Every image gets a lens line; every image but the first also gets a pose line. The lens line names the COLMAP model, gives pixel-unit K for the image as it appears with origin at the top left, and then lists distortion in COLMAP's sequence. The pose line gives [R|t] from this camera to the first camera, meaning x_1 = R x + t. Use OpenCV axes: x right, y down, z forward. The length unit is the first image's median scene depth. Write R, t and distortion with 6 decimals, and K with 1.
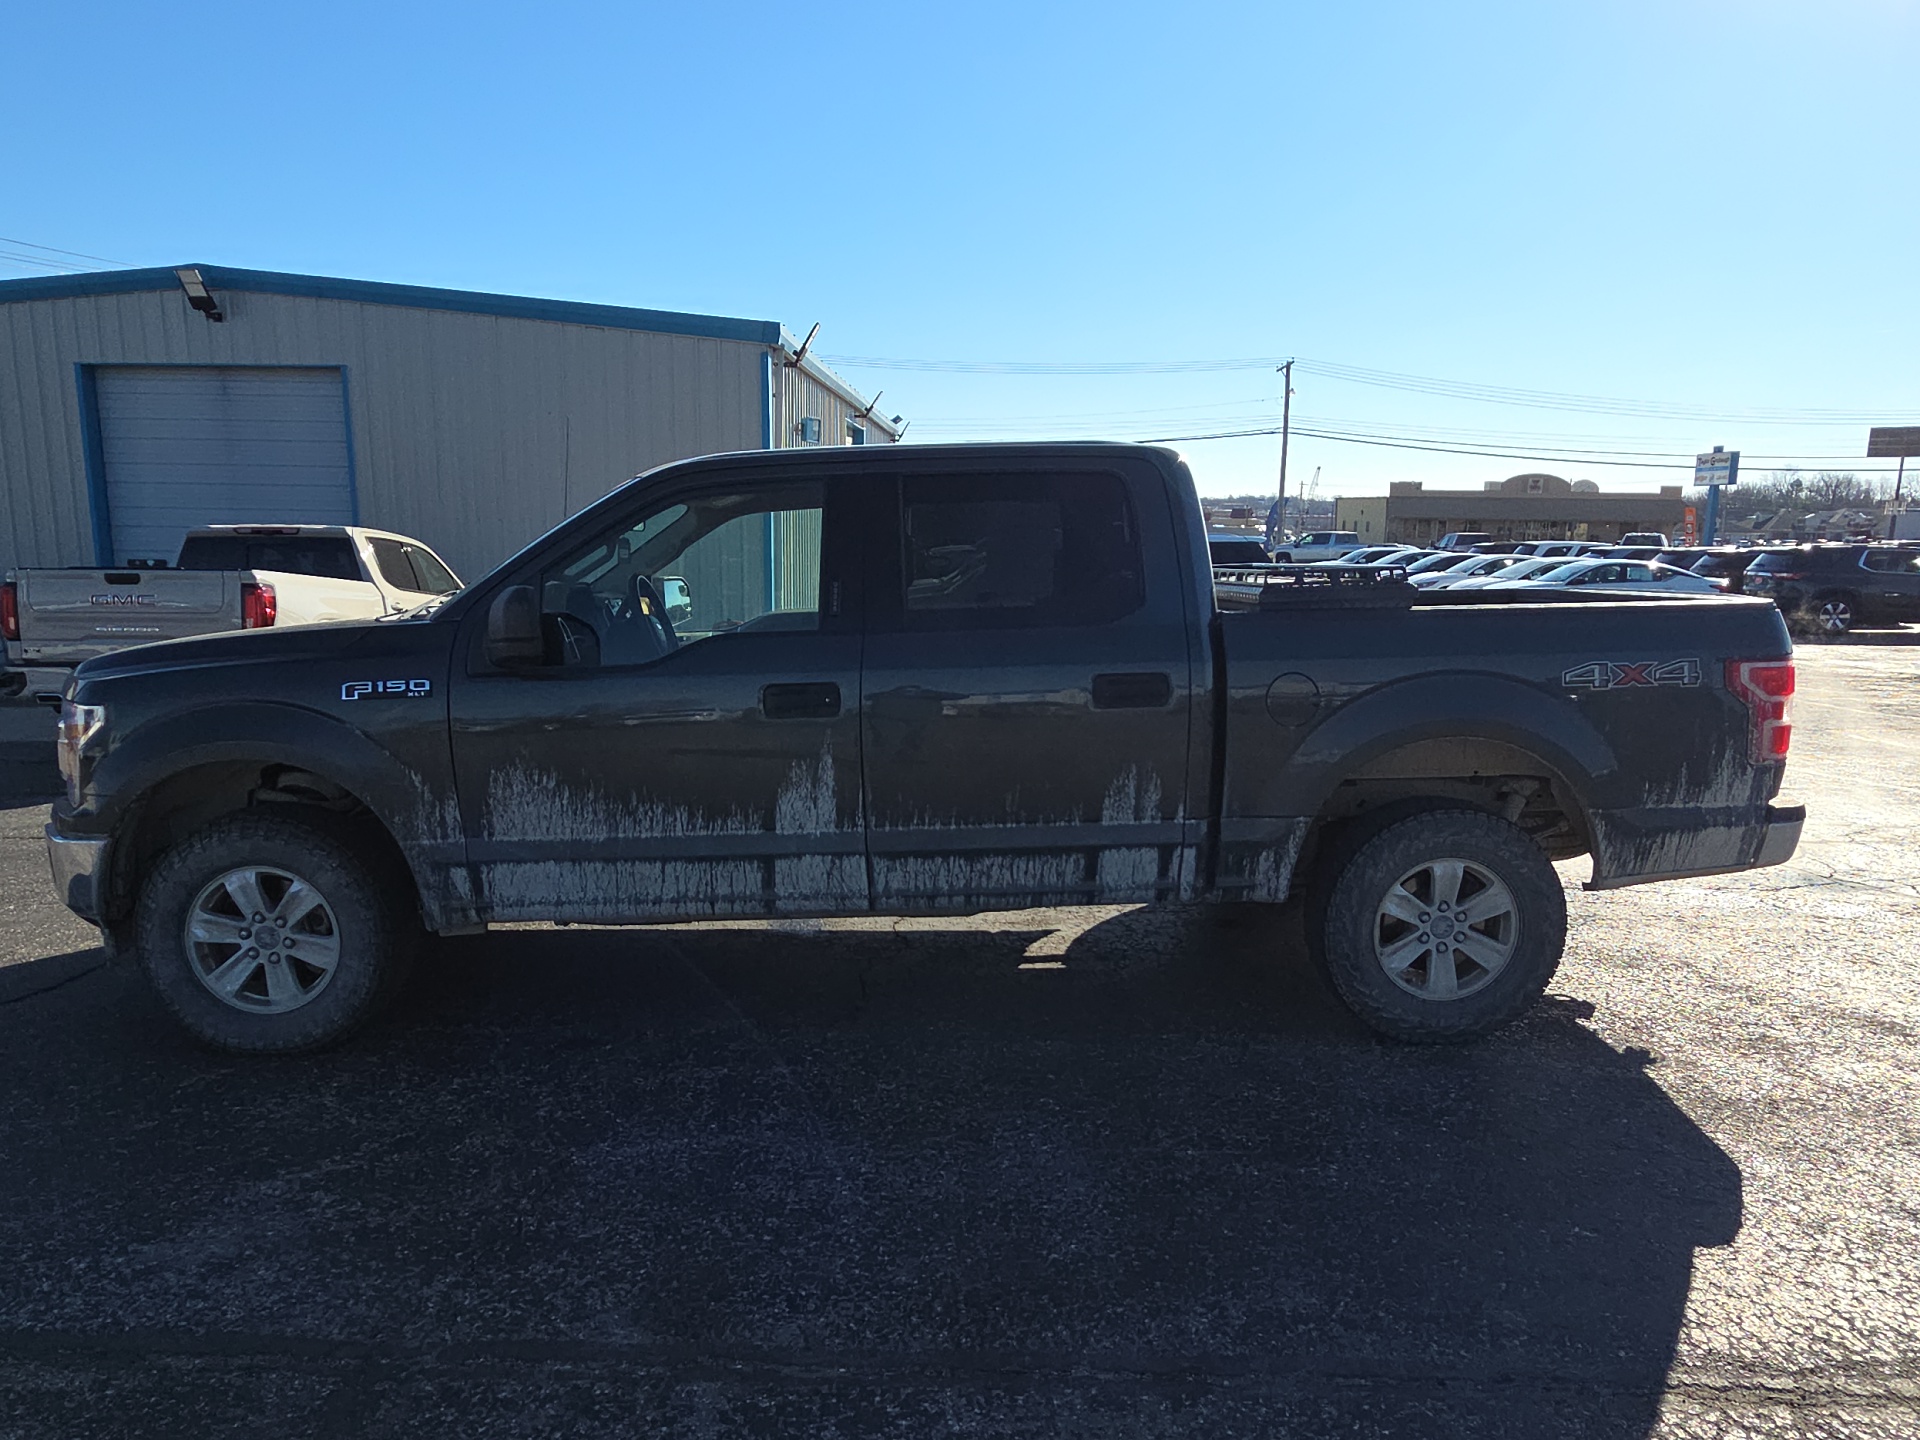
lens RADIAL K [[1247.5, 0, 945.4], [0, 1247.5, 731.8], [0, 0, 1]] dist [0.004813, -0.001072]
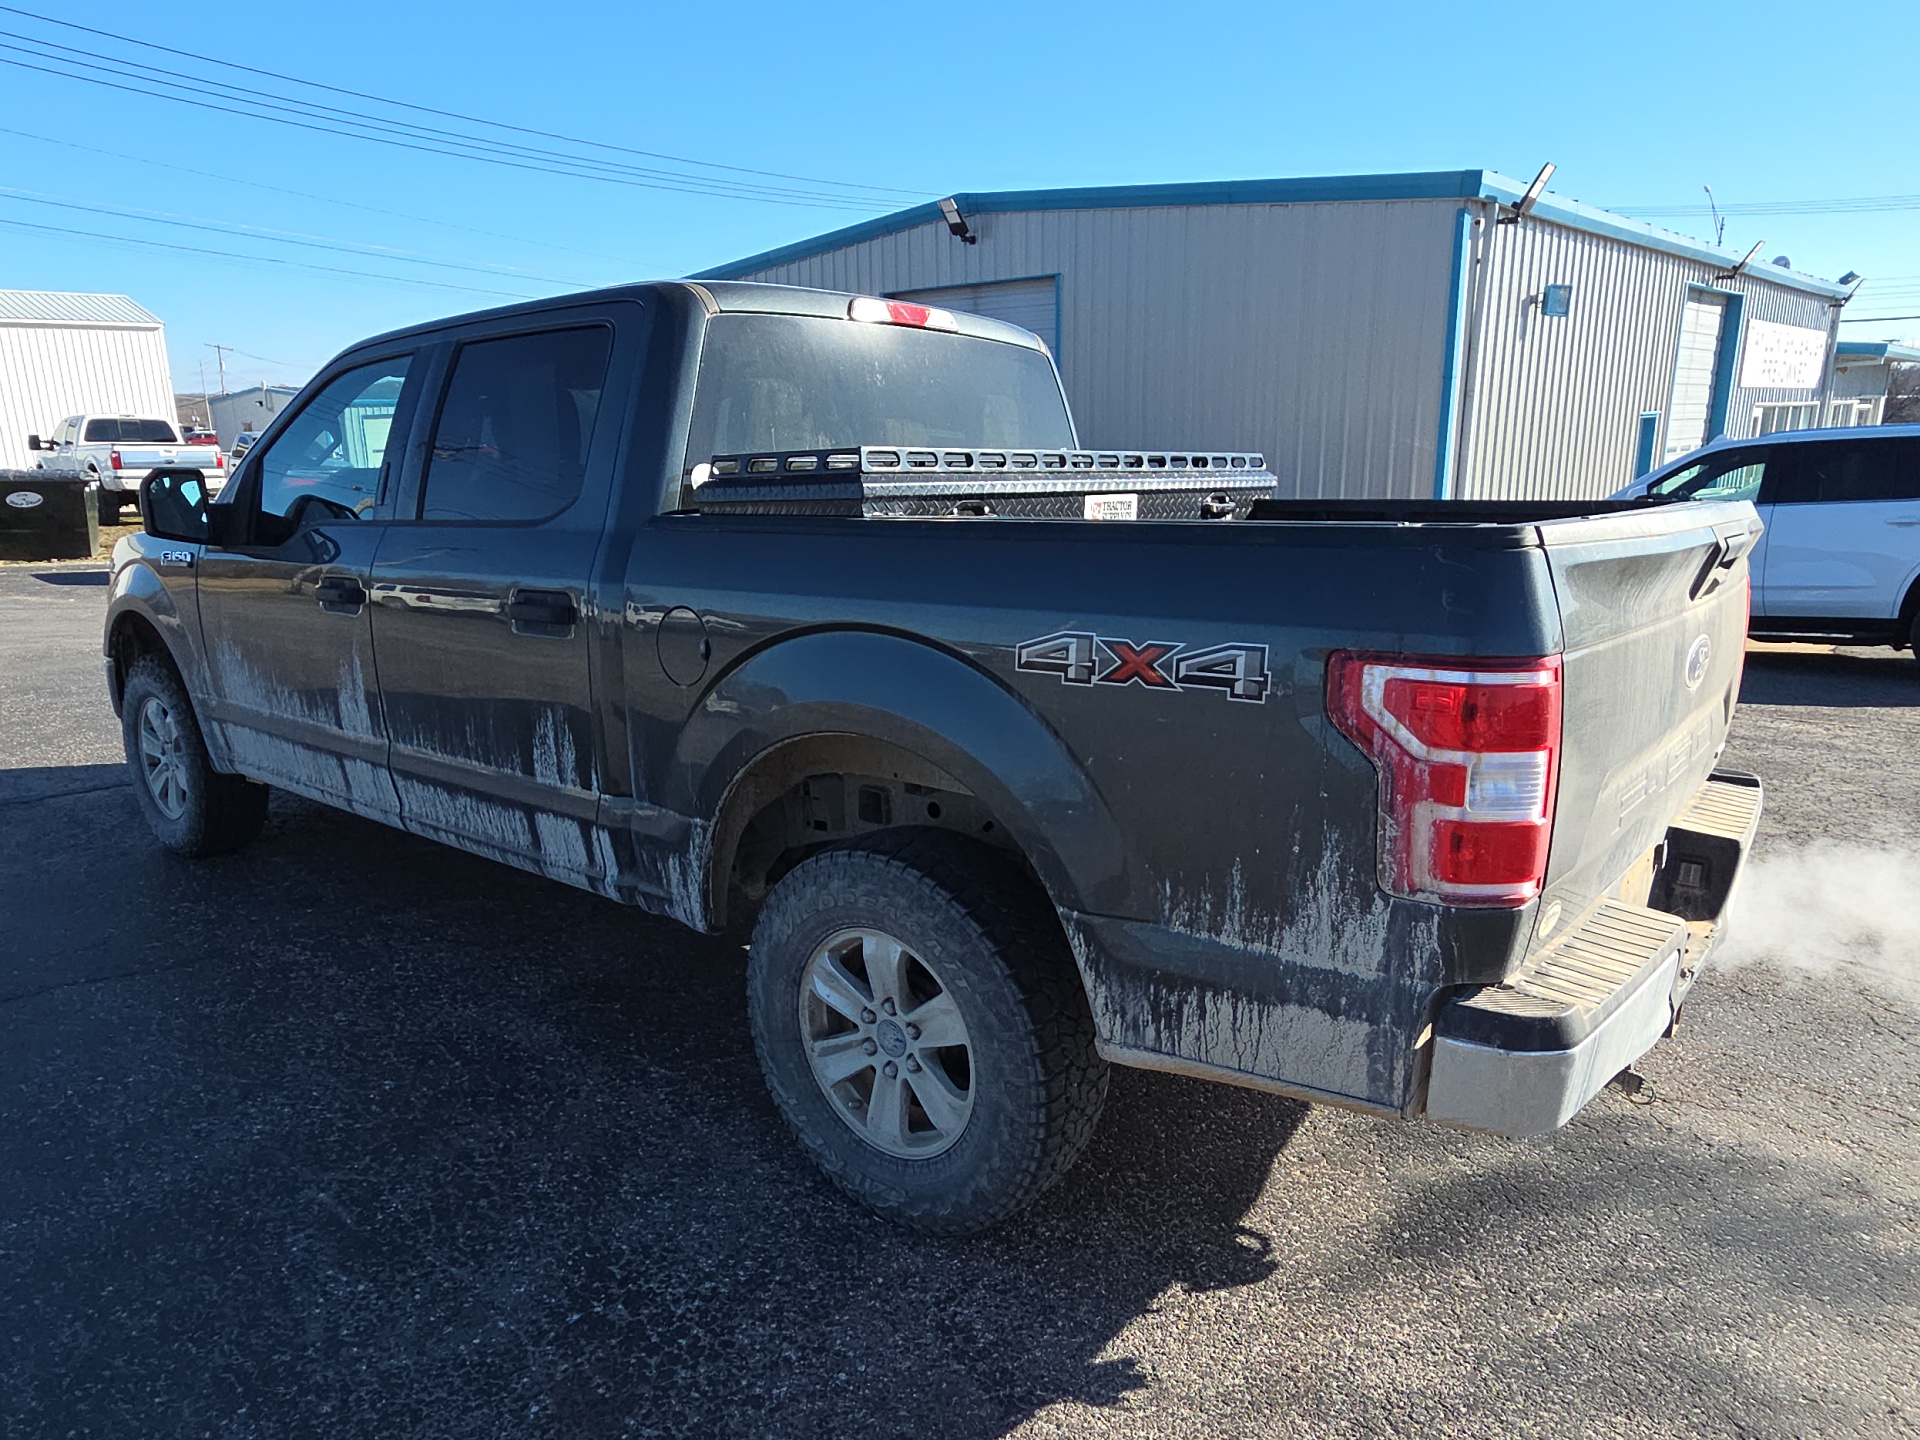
lens RADIAL K [[1247.5, 0, 945.4], [0, 1247.5, 731.8], [0, 0, 1]] dist [0.004813, -0.001072]
pose [[0.748056, 0.142299, -0.648200, 0.808498], [-0.093674, 0.989602, 0.109143, -0.065099], [0.656992, -0.020925, 0.753607, 0.561477]]
